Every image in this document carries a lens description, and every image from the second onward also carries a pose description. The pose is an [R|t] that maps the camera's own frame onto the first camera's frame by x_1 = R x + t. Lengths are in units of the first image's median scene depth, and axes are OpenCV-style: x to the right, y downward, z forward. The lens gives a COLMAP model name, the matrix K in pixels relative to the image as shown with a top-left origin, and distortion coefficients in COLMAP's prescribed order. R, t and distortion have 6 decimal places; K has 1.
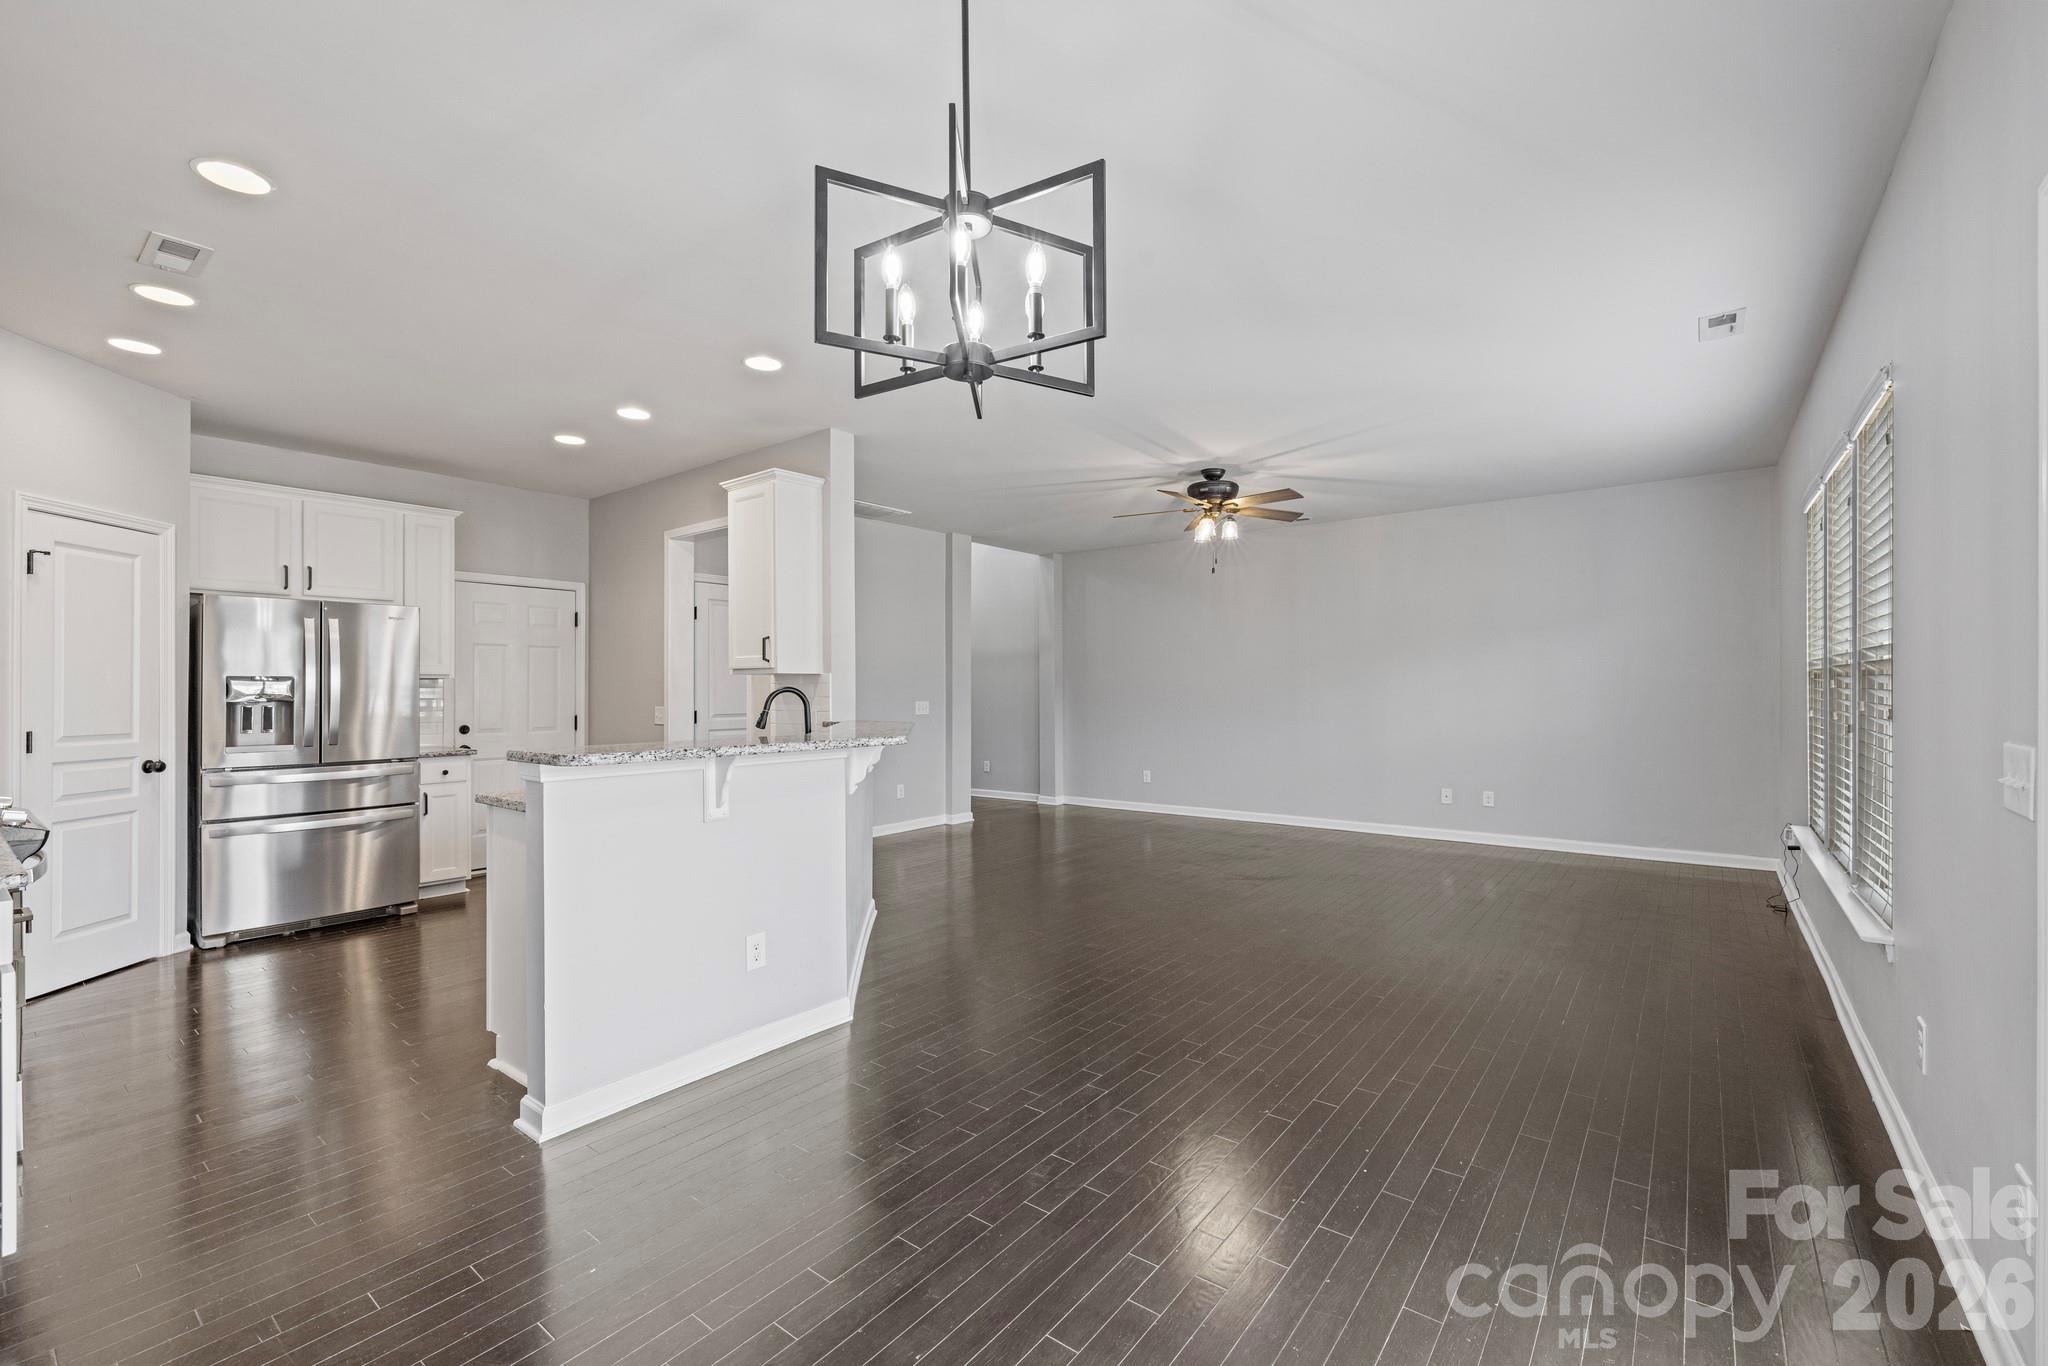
lens RADIAL K [[852.2, 0, 1036.7], [0, 852.2, 679.9], [0, 0, 1]] dist [-0.001020, 0.000647]
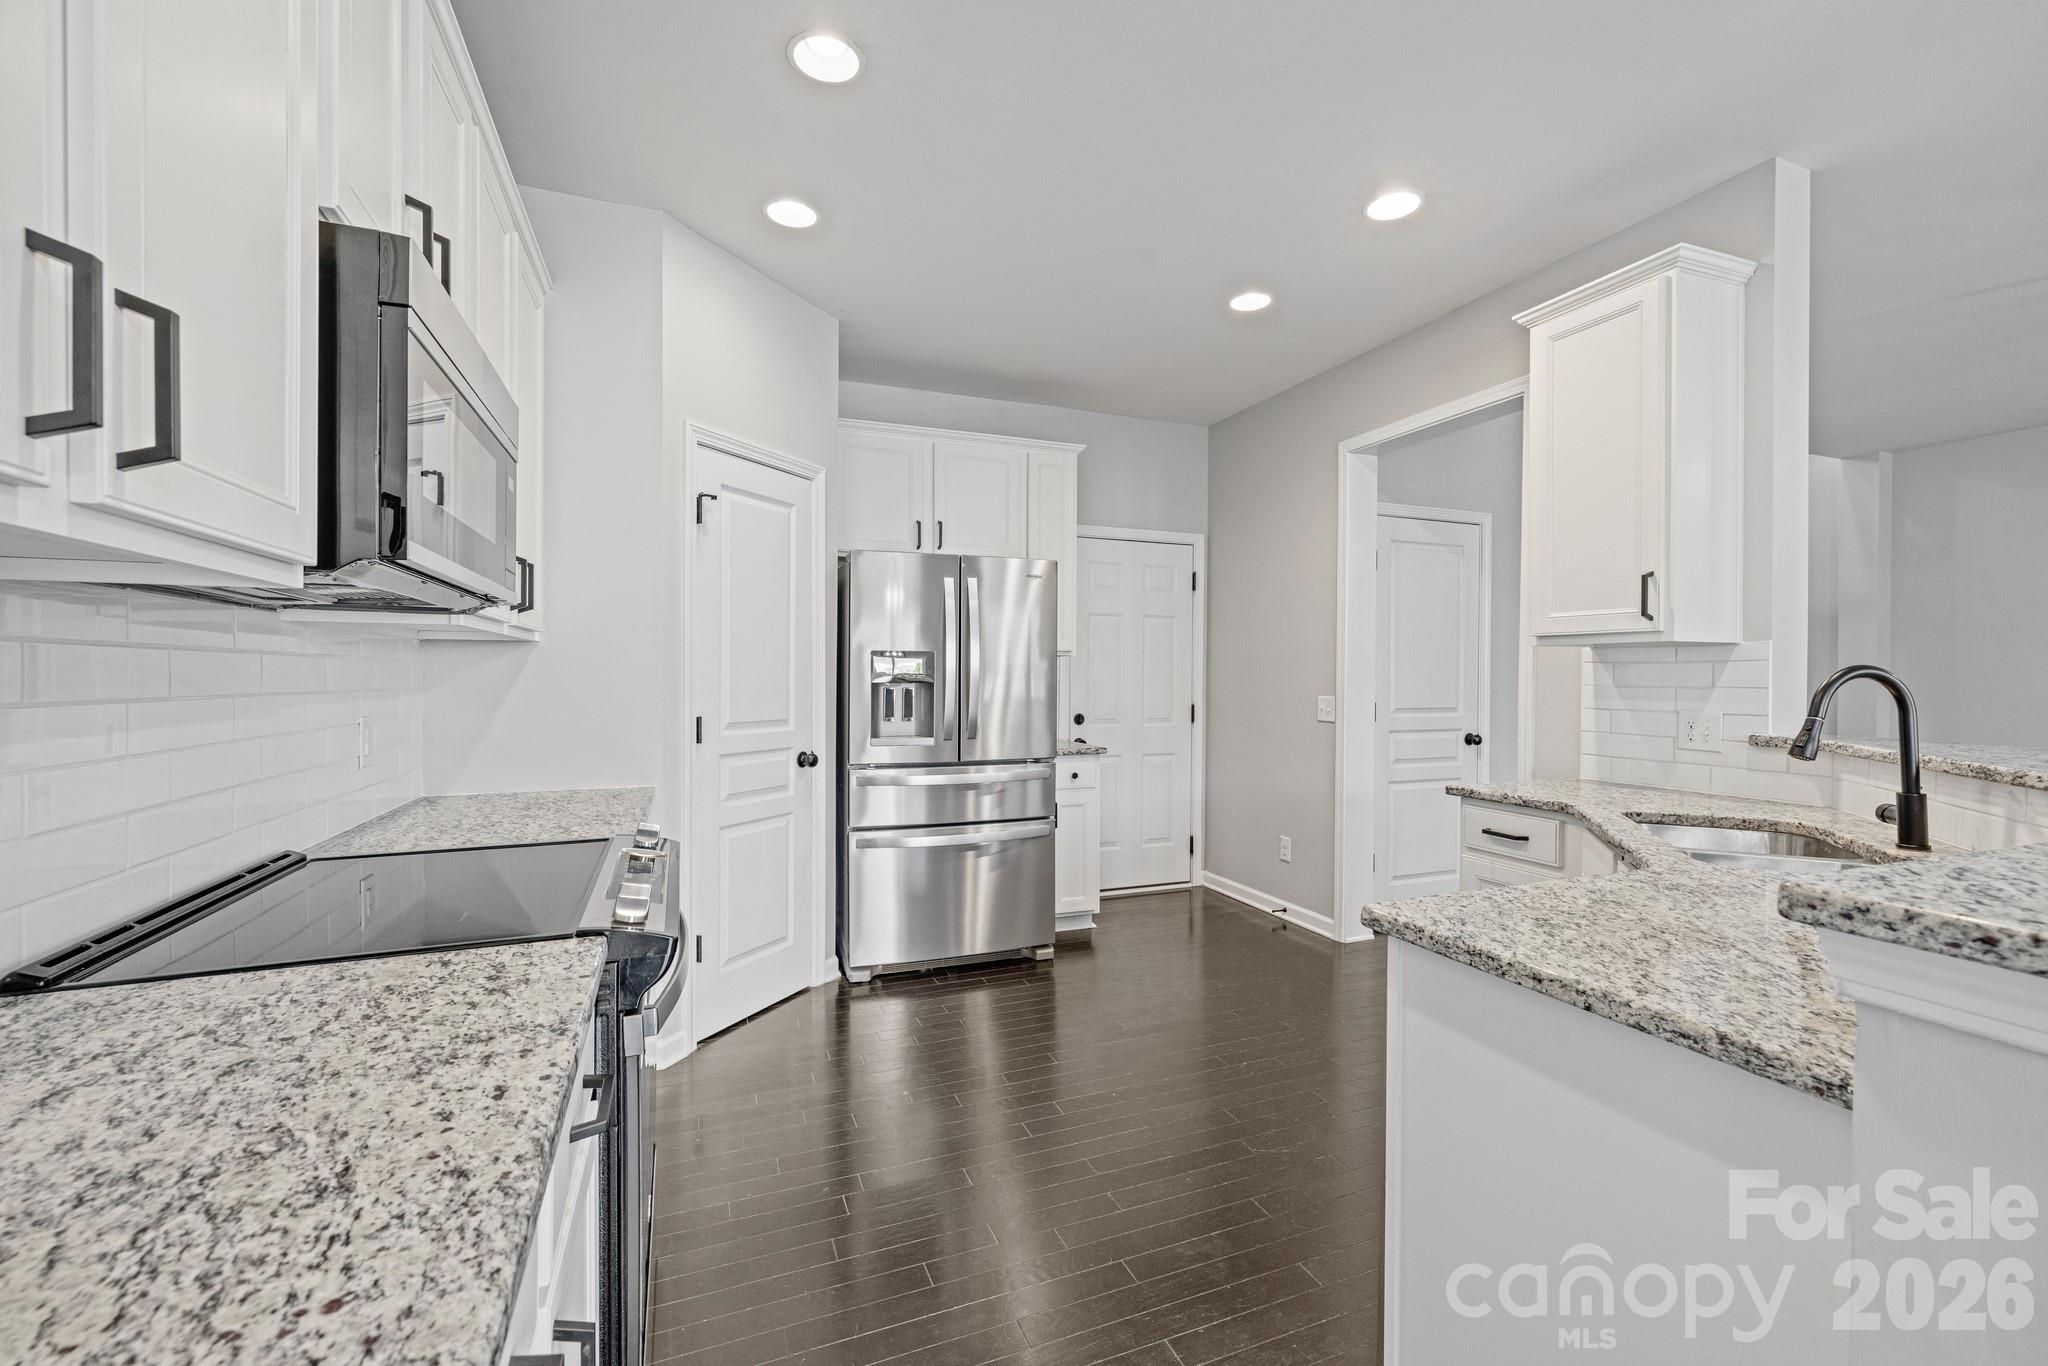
lens RADIAL K [[852.2, 0, 1036.7], [0, 852.2, 679.9], [0, 0, 1]] dist [-0.001020, 0.000647]
pose [[0.863781, 0.012827, -0.503705, -0.376758], [-0.003467, 0.999804, 0.019515, 0.006307], [0.503856, -0.015110, 0.863655, 0.350996]]
